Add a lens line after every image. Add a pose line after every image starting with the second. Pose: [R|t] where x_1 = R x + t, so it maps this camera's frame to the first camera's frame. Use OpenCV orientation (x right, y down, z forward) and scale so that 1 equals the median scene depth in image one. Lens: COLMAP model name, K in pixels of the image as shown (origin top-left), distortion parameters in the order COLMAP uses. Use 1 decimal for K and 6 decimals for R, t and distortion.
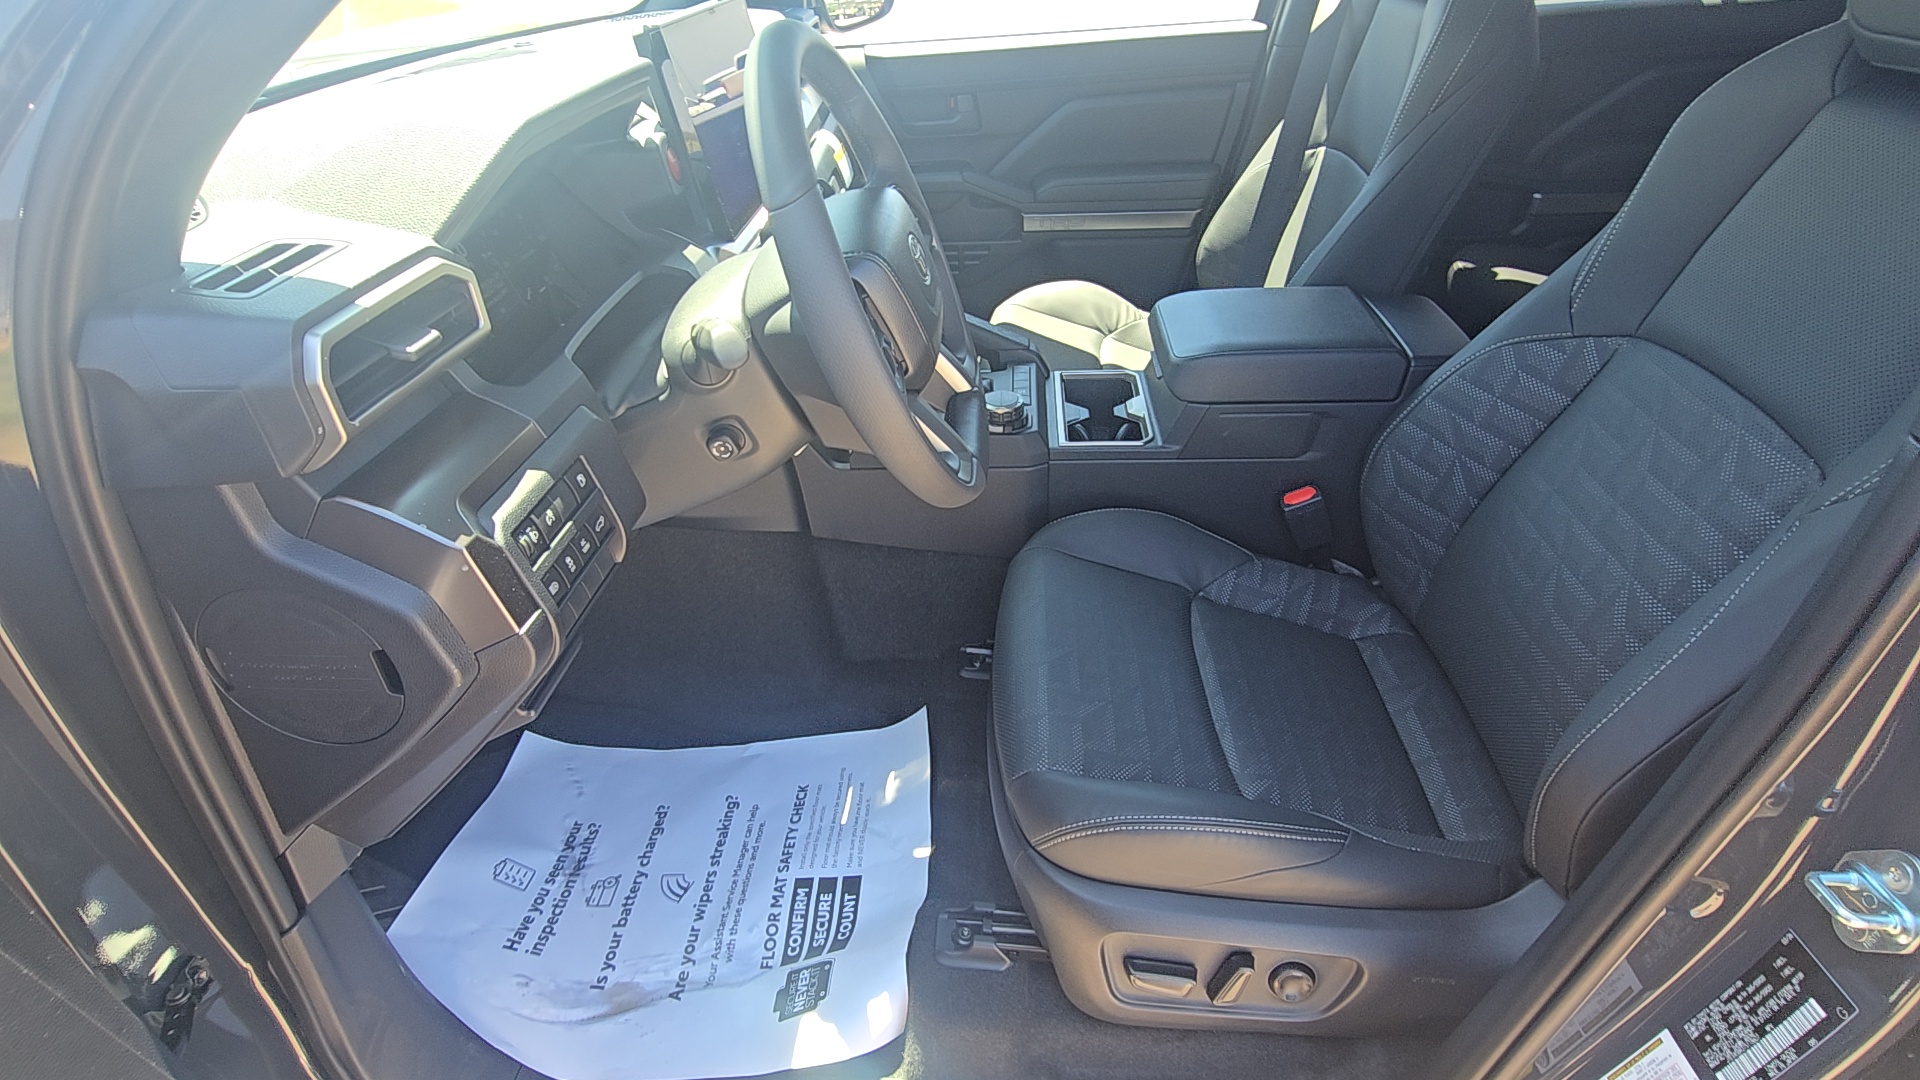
lens RADIAL K [[836.5, 0, 971.2], [0, 836.5, 501.4], [0, 0, 1]] dist [0.000097, -0.000028]
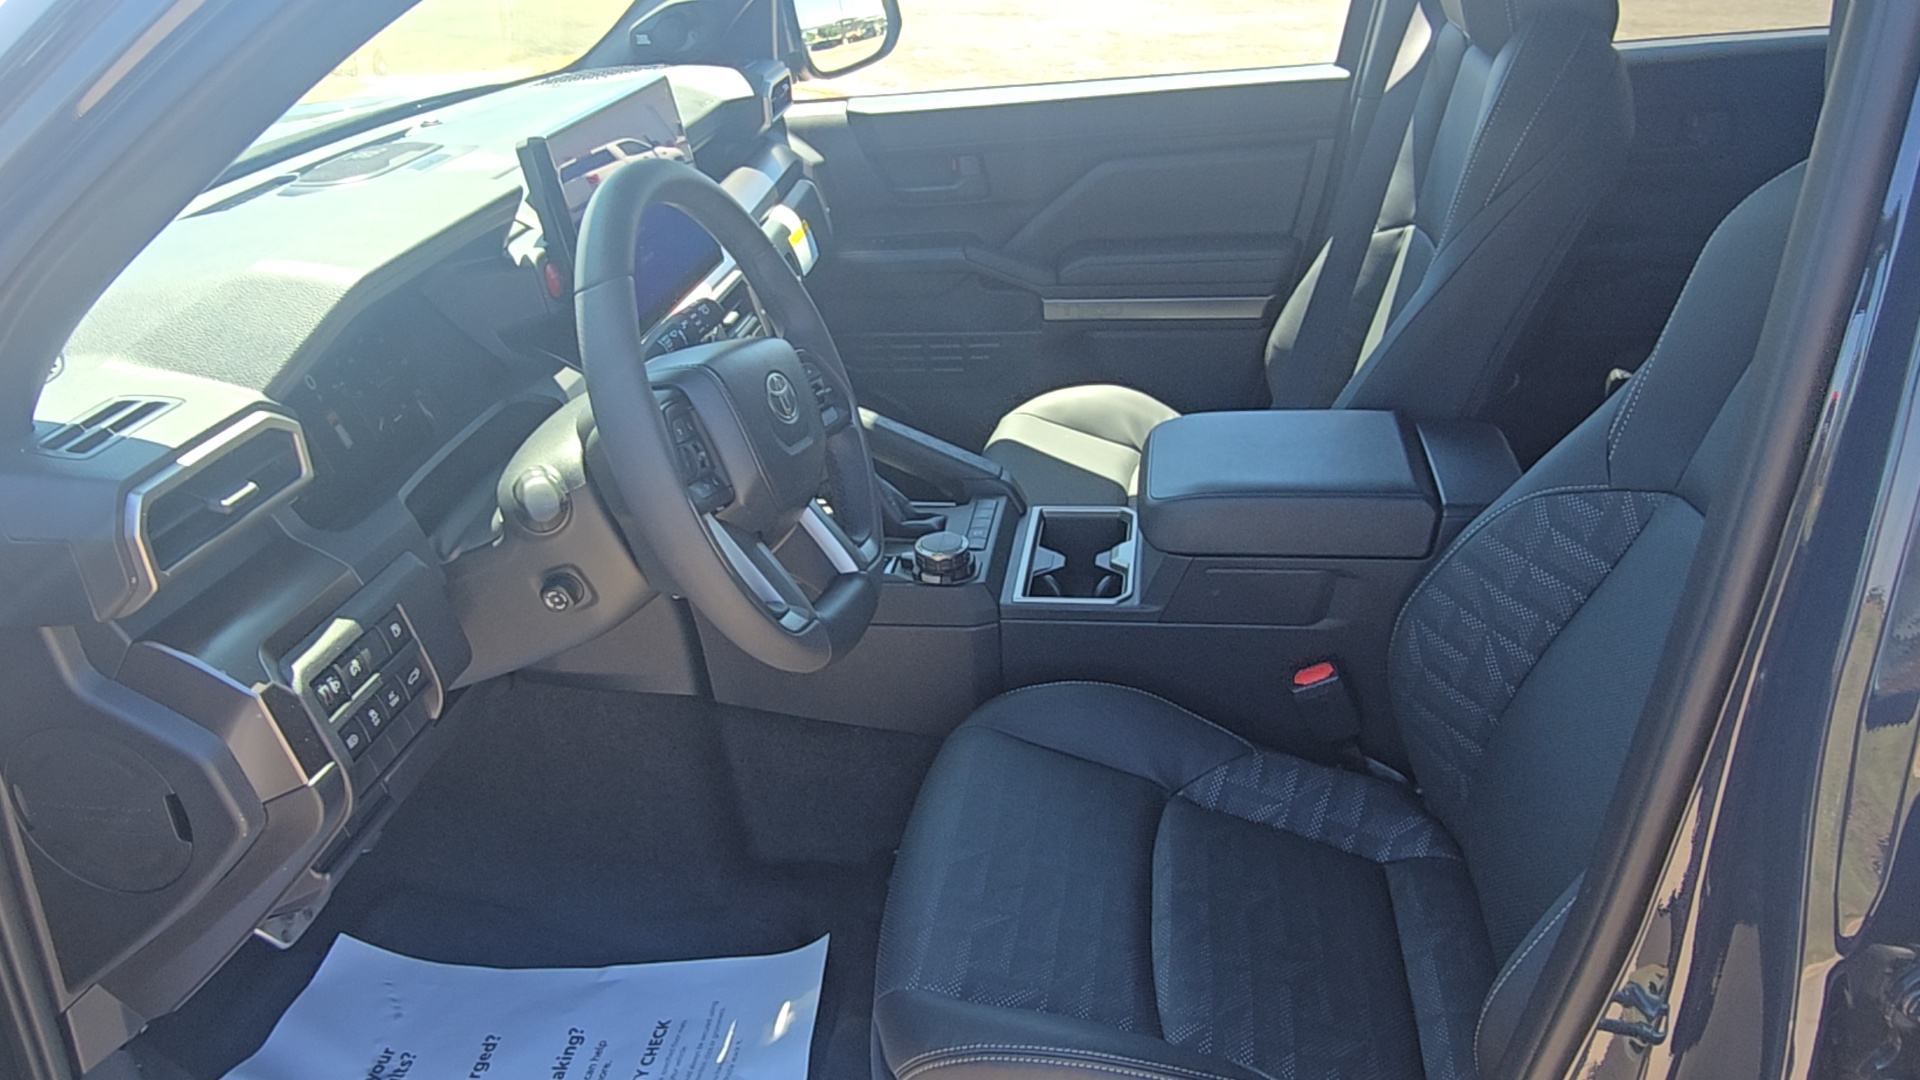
lens RADIAL K [[1202.0, 0, 960.0], [0, 1202.0, 540.0], [0, 0, 1]] dist [-0.000435, 0.000203]
pose [[0.995526, 0.025794, -0.090901, 0.263797], [-0.034994, 0.994259, -0.101116, -0.009937], [0.087771, 0.103845, 0.990713, -0.280113]]
